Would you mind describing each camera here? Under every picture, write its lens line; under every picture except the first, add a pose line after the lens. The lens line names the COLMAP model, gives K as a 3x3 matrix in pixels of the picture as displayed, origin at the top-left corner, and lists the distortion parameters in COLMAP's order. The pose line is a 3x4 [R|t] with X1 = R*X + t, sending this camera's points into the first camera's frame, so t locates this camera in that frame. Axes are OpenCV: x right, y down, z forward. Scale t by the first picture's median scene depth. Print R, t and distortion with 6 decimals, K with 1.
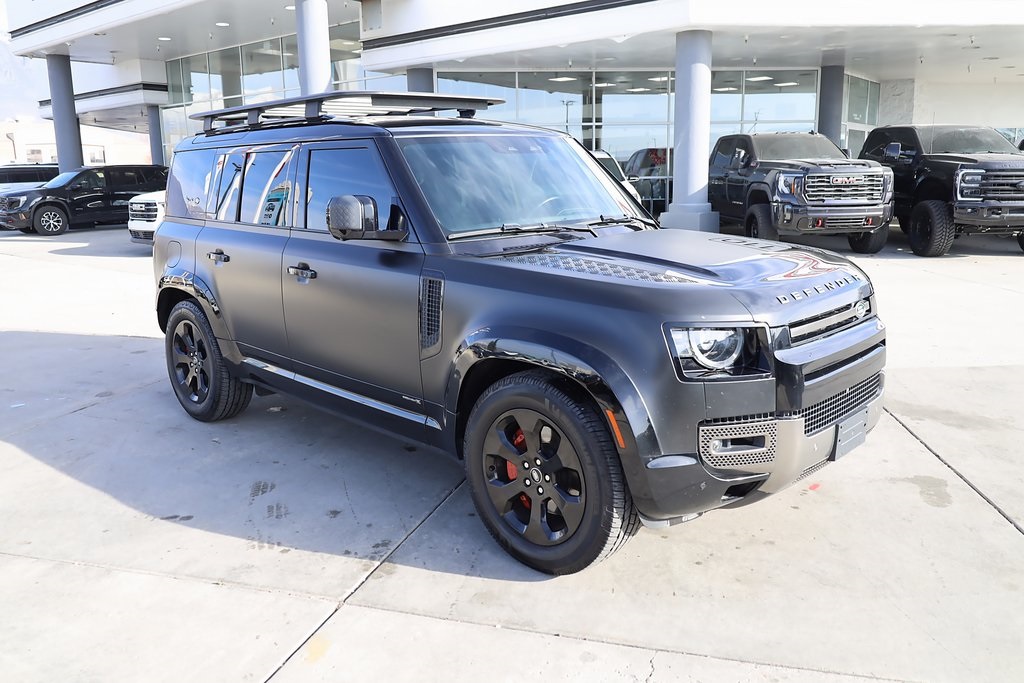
lens RADIAL K [[845.0, 0, 510.9], [0, 845.0, 340.1], [0, 0, 1]] dist [0.005444, 0.014601]
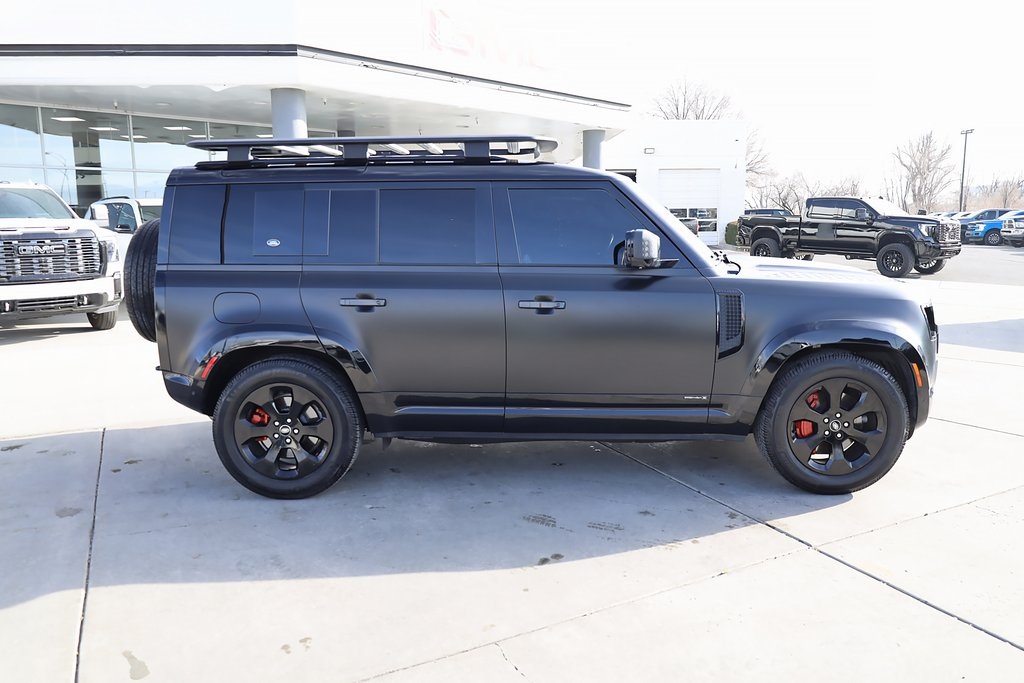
lens RADIAL K [[796.3, 0, 513.8], [0, 796.3, 339.6], [0, 0, 1]] dist [0.009569, -0.001865]
pose [[0.702629, -0.107307, 0.703419, -0.326076], [0.142293, 0.989785, 0.008859, -0.018000], [-0.697184, 0.093867, 0.710720, 0.106778]]
